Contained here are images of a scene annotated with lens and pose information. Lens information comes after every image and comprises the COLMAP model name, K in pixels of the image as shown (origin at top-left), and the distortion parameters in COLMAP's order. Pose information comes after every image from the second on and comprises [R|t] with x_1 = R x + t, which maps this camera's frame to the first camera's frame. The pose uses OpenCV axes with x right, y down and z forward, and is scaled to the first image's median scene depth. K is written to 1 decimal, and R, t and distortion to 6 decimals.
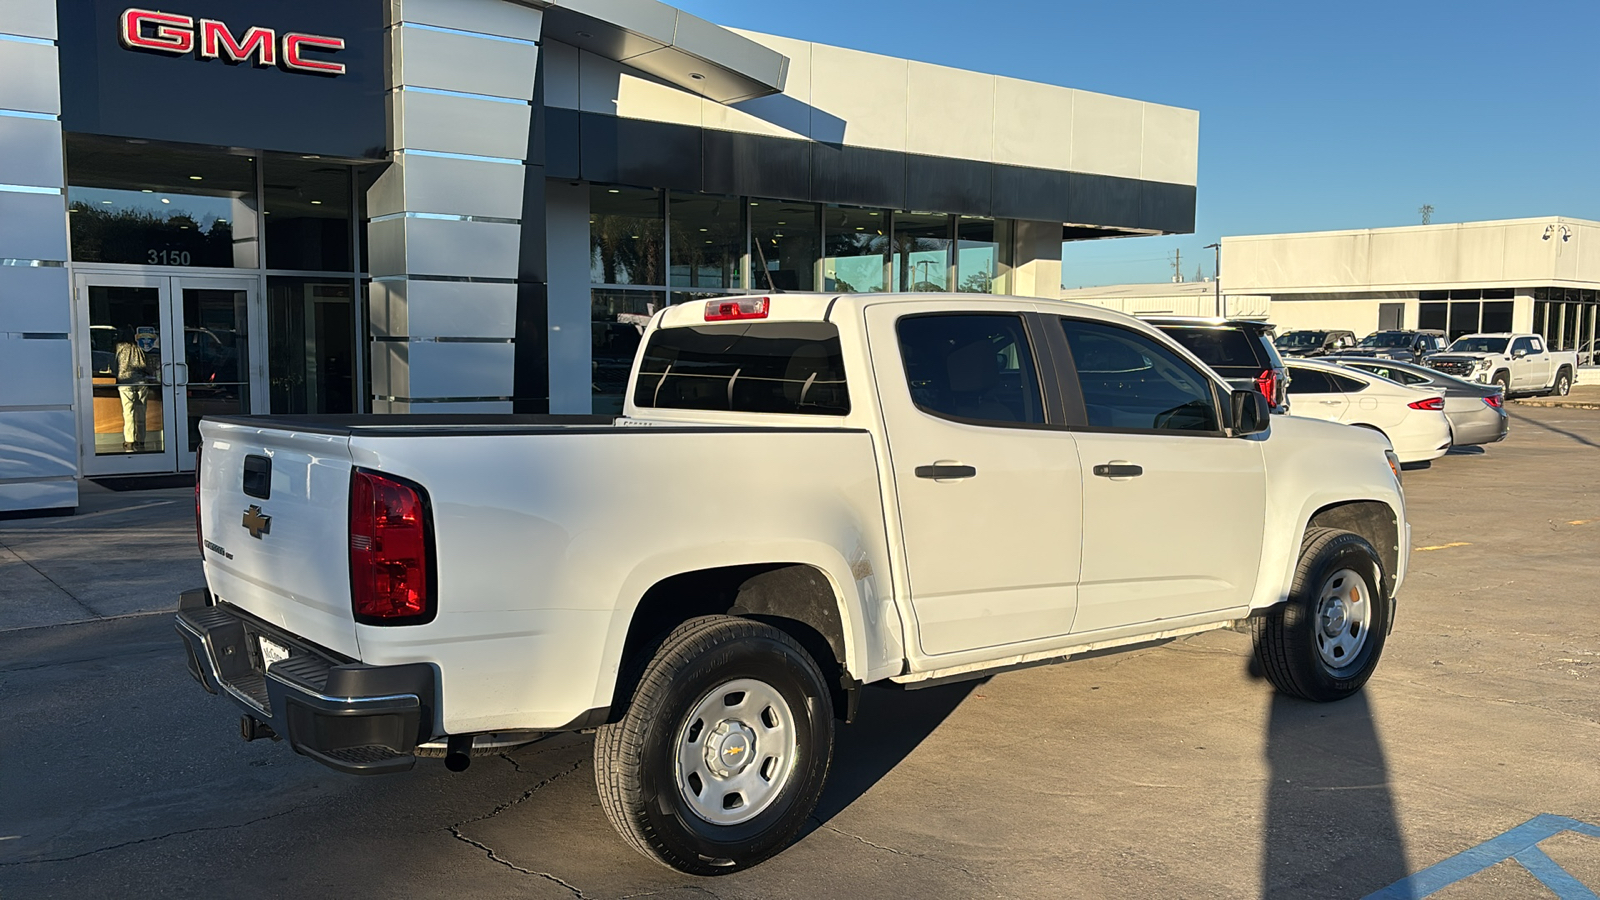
lens RADIAL K [[1376.1, 0, 790.0], [0, 1376.1, 457.0], [0, 0, 1]] dist [0.016747, -0.007750]
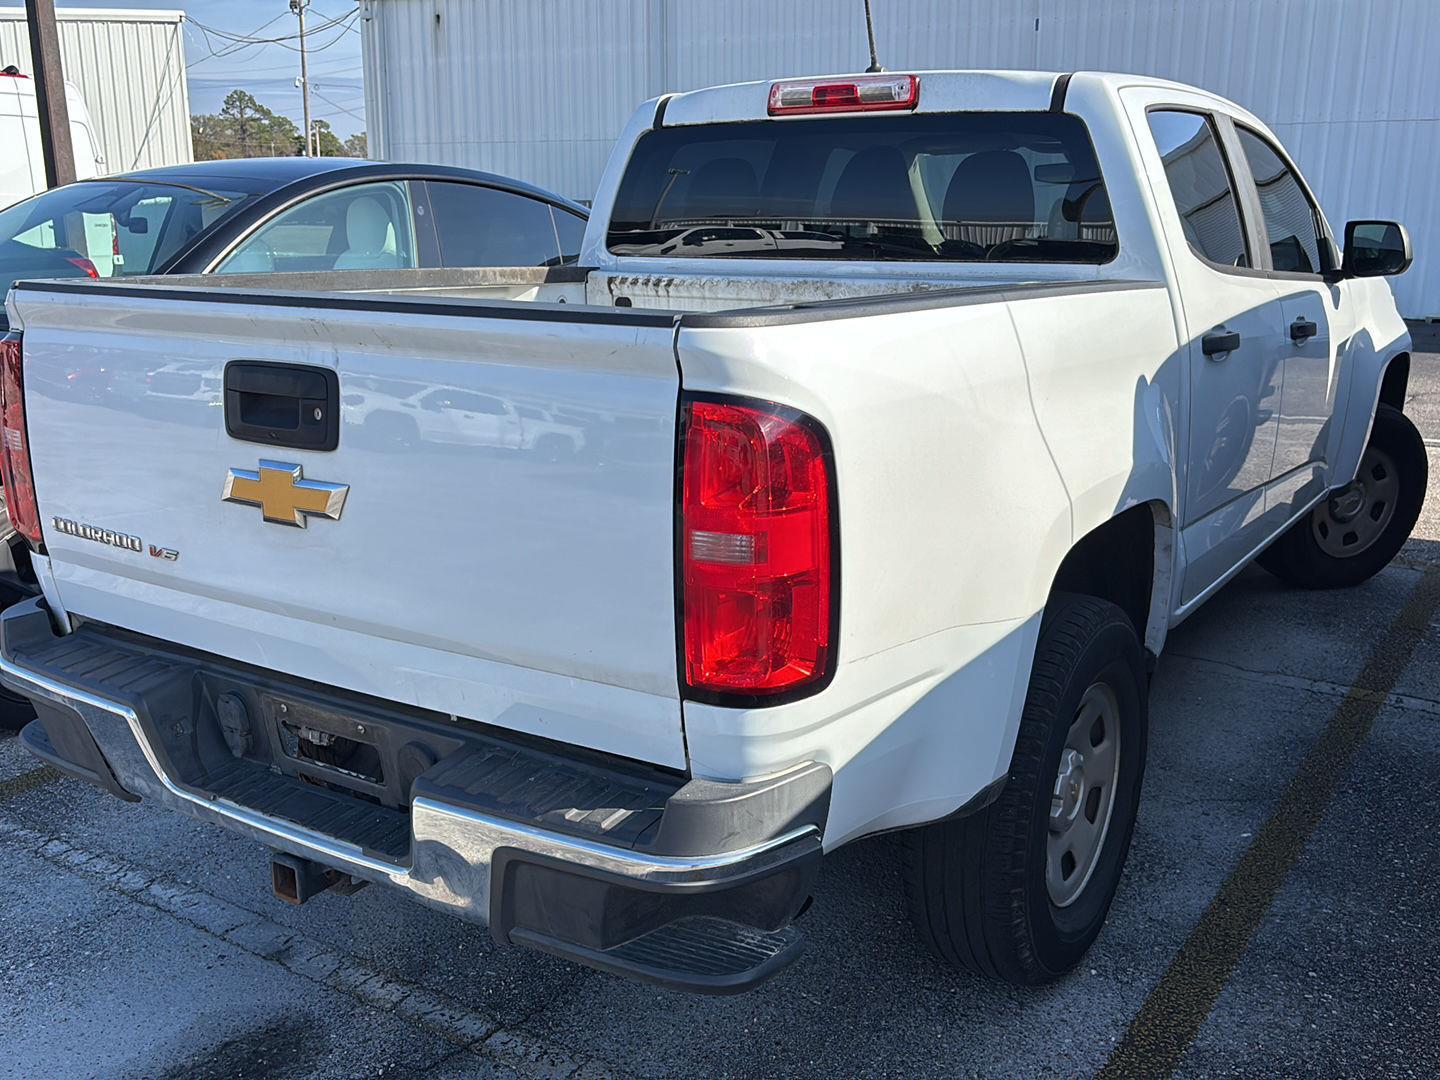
lens RADIAL K [[1367.0, 0, 720.0], [0, 1367.0, 540.0], [0, 0, 1]] dist [0.015100, -0.002597]
pose [[0.939737, -0.078803, 0.332692, -0.101272], [0.019150, 0.983680, 0.178907, -0.005718], [-0.341360, -0.161755, 0.925909, 0.120697]]
